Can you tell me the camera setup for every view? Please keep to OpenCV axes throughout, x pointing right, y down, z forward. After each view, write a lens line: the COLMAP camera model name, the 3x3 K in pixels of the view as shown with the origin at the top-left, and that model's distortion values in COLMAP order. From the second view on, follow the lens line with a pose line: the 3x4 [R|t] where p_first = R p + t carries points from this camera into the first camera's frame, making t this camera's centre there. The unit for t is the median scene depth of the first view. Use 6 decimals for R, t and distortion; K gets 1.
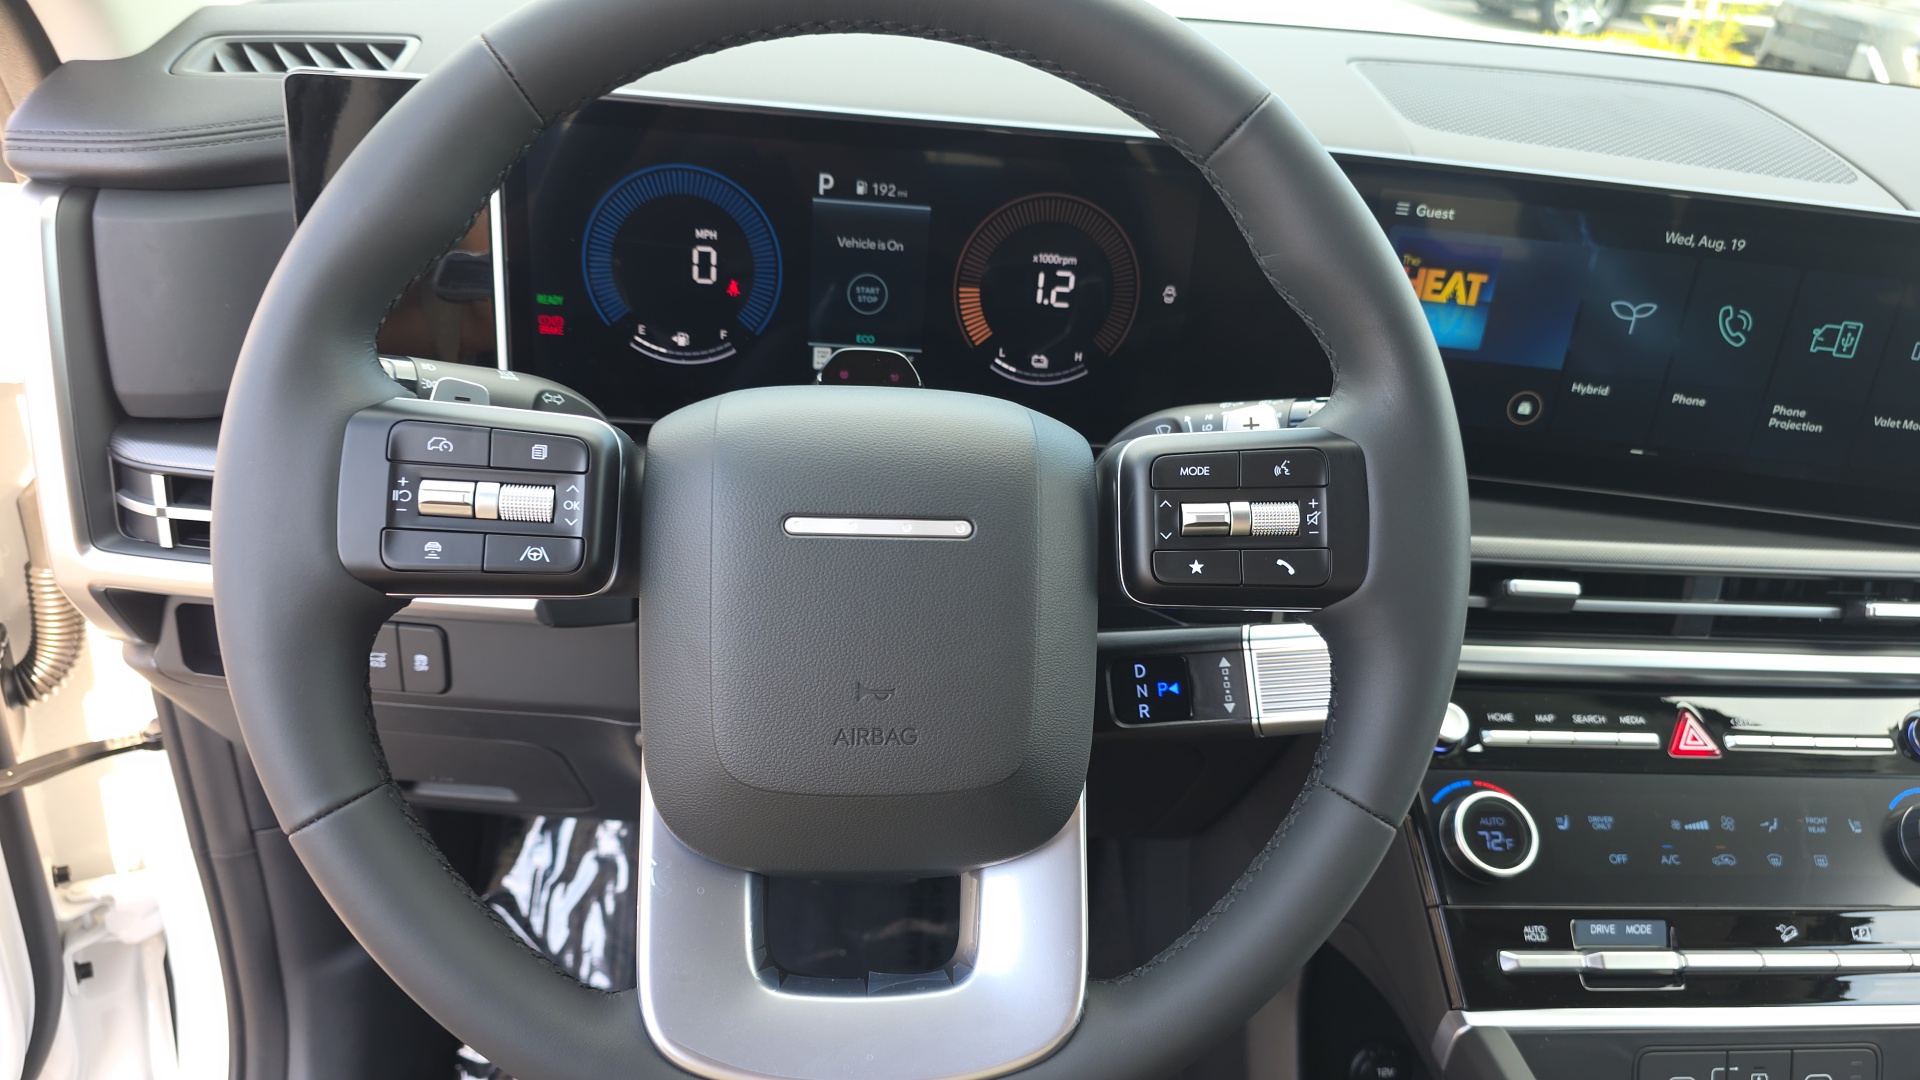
lens RADIAL K [[1327.3, 0, 965.0], [0, 1327.3, 568.8], [0, 0, 1]] dist [0.040692, -0.052752]
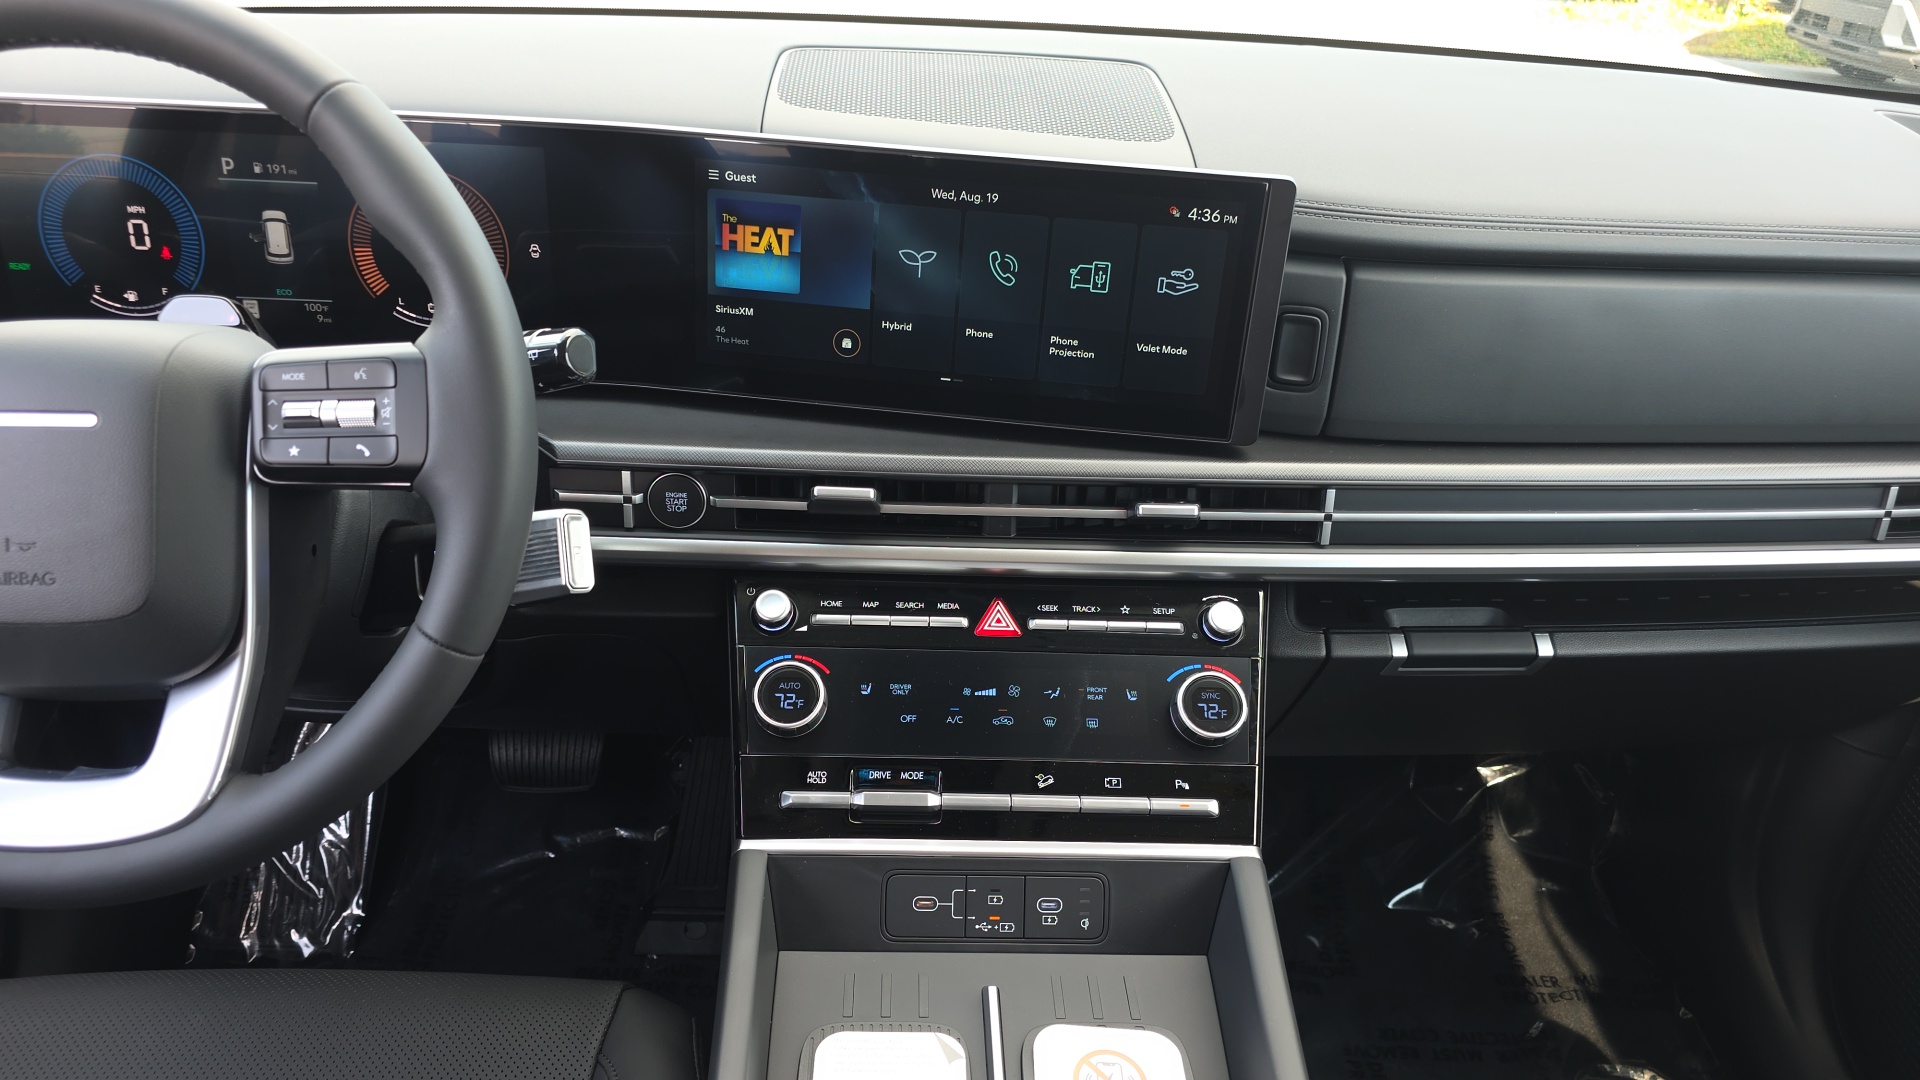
lens RADIAL K [[1300.9, 0, 945.6], [0, 1300.9, 572.8], [0, 0, 1]] dist [0.064505, -0.076483]
pose [[0.996943, -0.007331, -0.077785, 0.616079], [0.008403, 0.999874, 0.013464, 0.071400], [0.077677, -0.014076, 0.996879, -0.154718]]
